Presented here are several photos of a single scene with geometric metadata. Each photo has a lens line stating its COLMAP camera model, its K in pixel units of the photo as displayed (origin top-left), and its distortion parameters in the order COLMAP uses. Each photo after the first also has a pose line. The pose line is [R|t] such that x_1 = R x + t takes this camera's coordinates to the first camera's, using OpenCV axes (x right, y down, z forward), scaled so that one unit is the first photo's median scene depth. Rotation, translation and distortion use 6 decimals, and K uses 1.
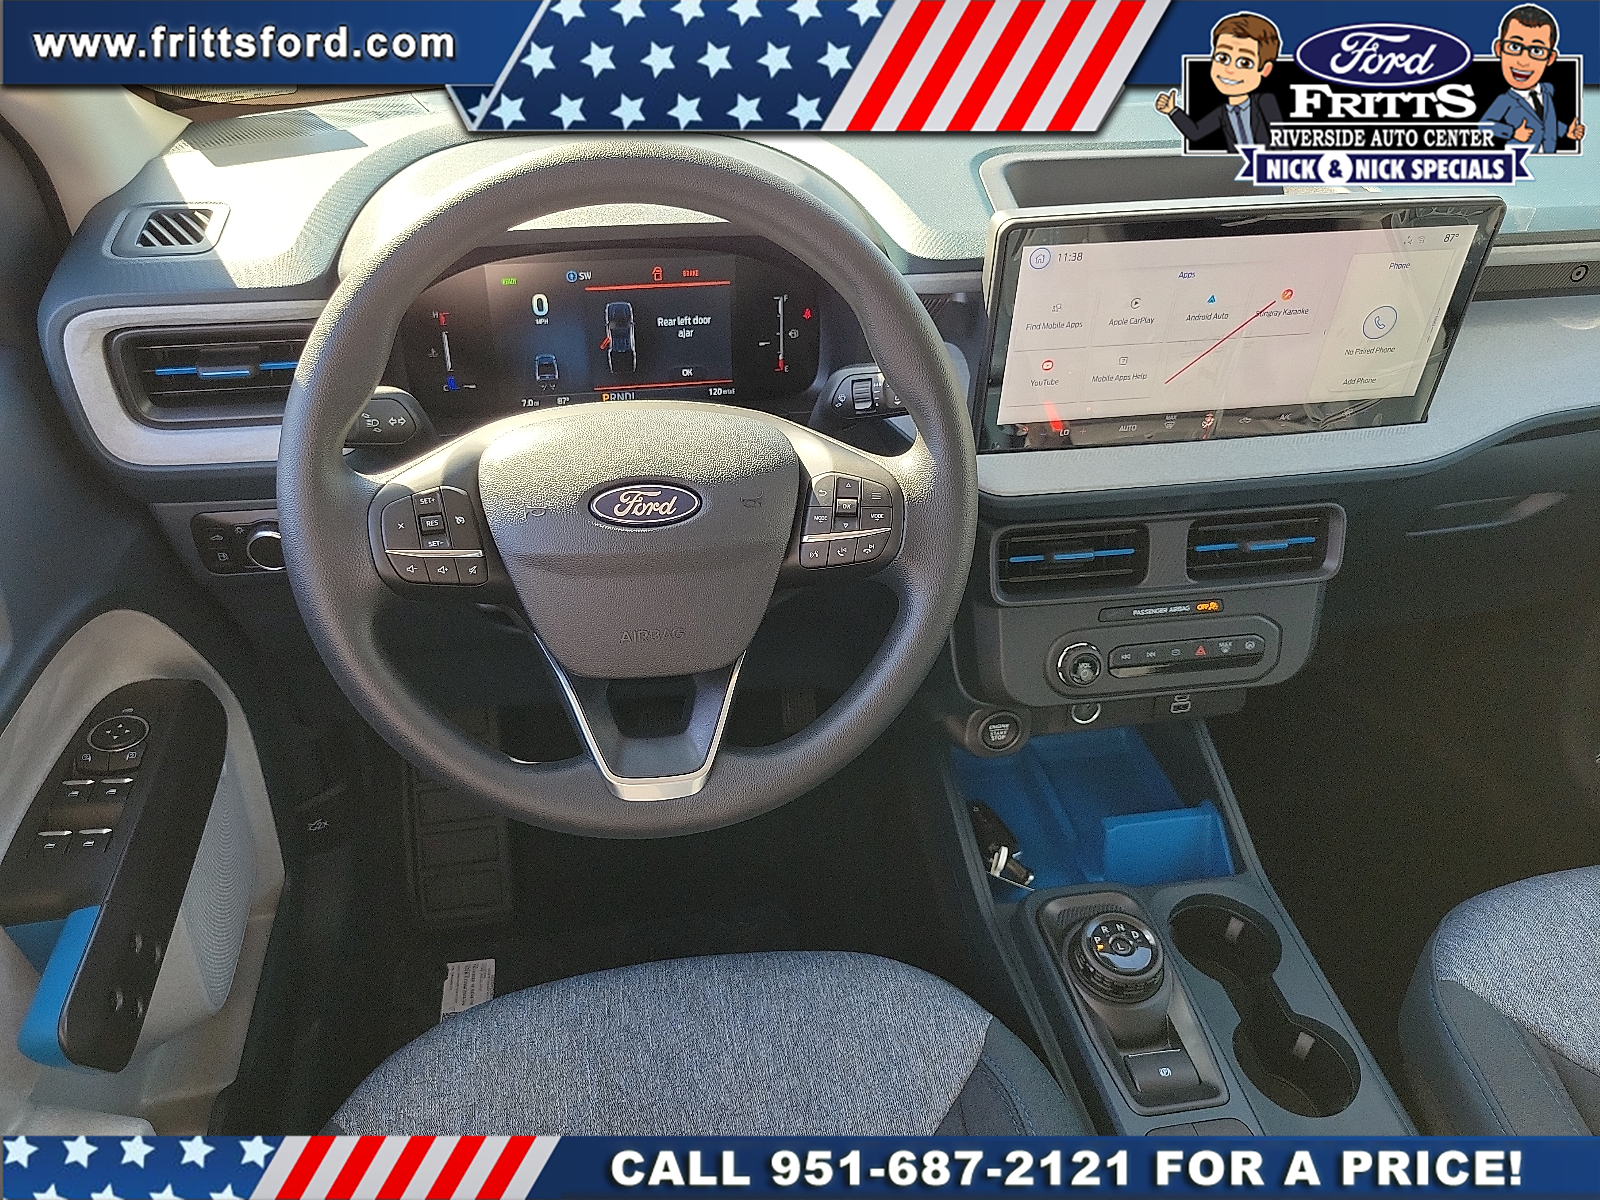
lens RADIAL K [[1197.8, 0, 786.6], [0, 1197.8, 597.2], [0, 0, 1]] dist [0.007747, -0.001238]
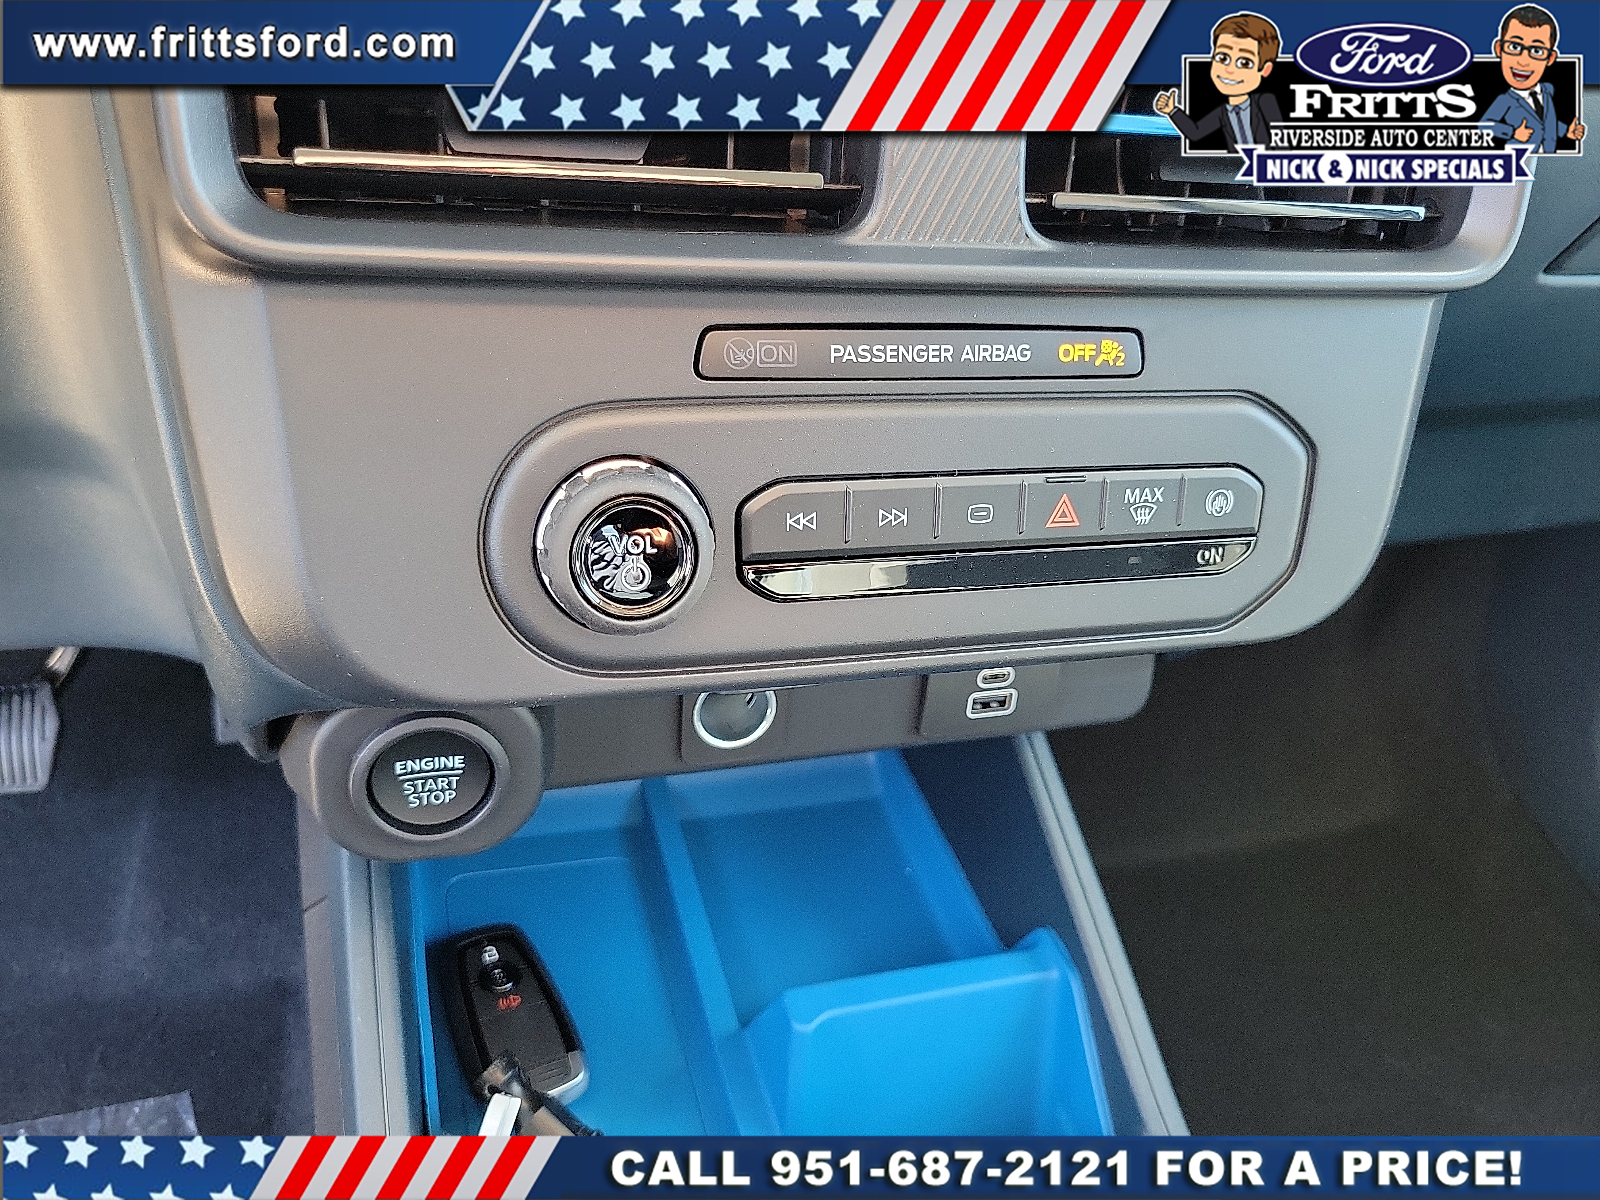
lens RADIAL K [[1197.8, 0, 786.6], [0, 1197.8, 597.2], [0, 0, 1]] dist [0.007747, -0.001238]
pose [[0.989578, 0.020129, 0.142587, 0.226115], [-0.021962, 0.999695, 0.011296, 0.059551], [-0.142316, -0.014310, 0.989718, 0.684906]]
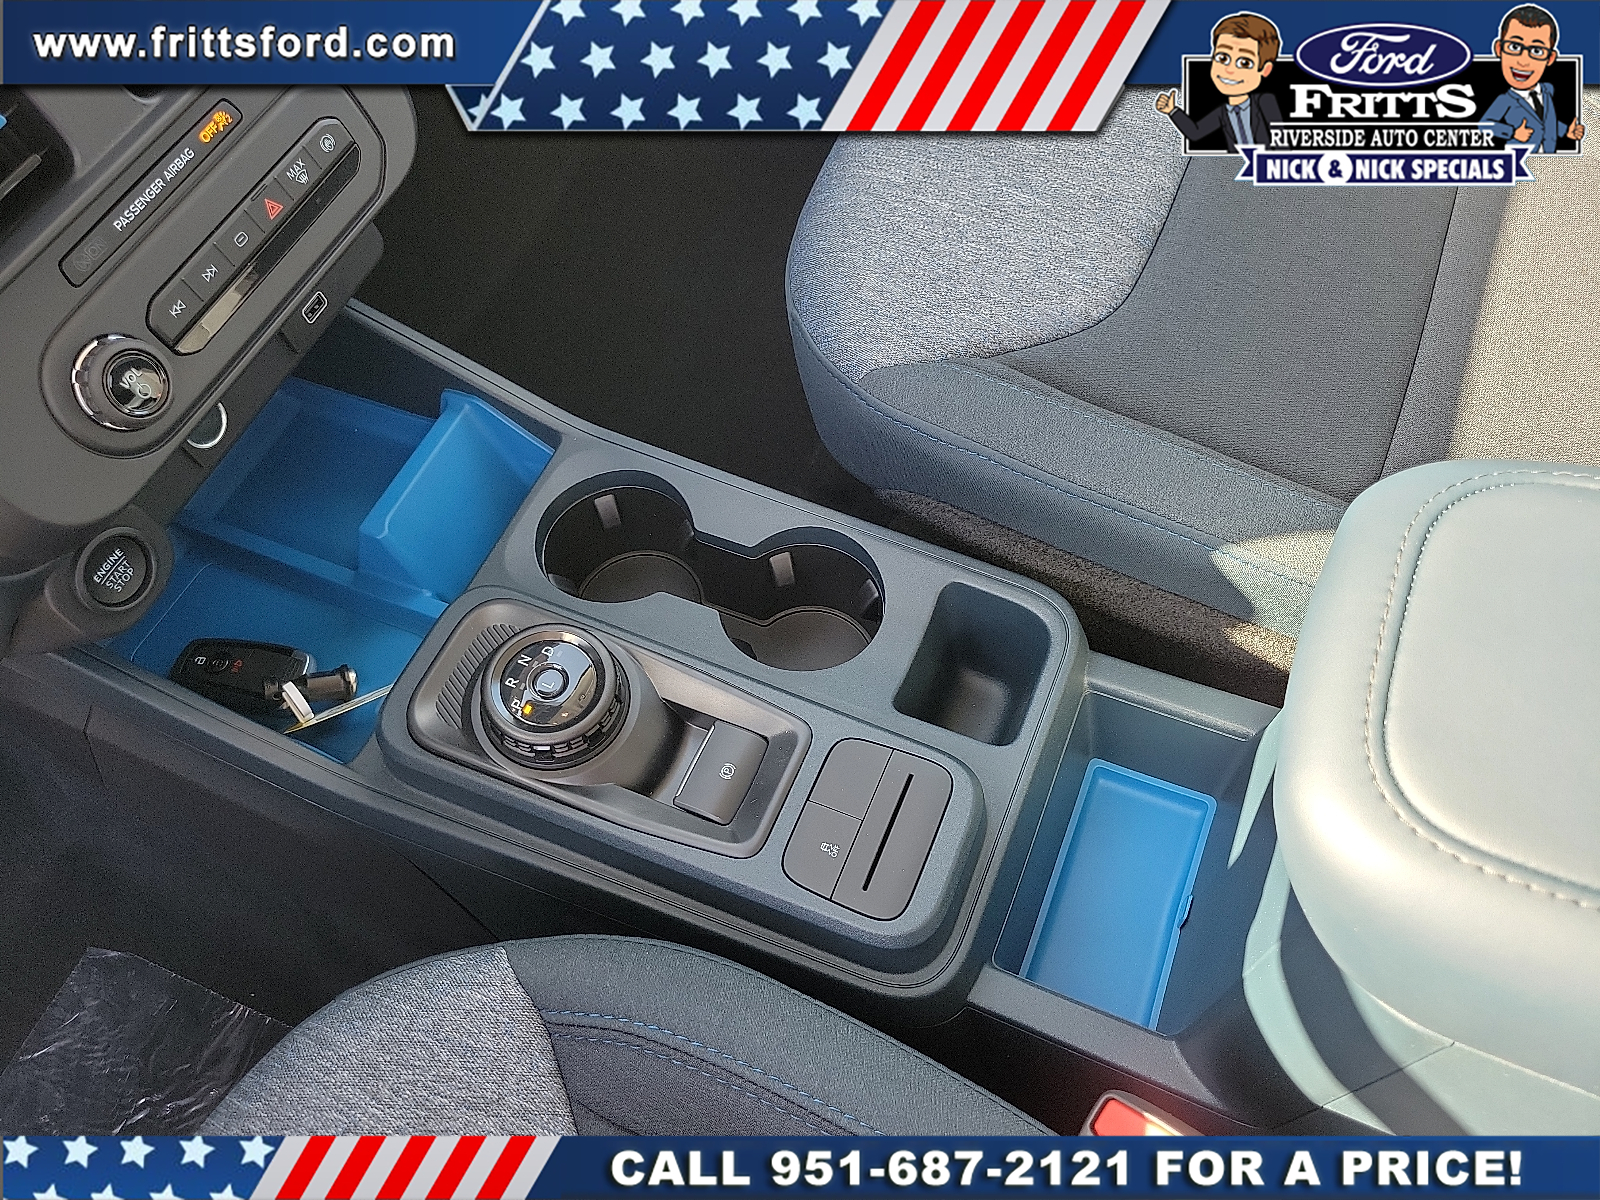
lens RADIAL K [[1197.8, 0, 786.6], [0, 1197.8, 597.2], [0, 0, 1]] dist [0.007747, -0.001238]
pose [[0.549624, -0.744687, 0.378622, 0.134627], [0.548611, 0.663534, 0.508674, 0.013495], [-0.630031, -0.071864, 0.773237, 0.412805]]
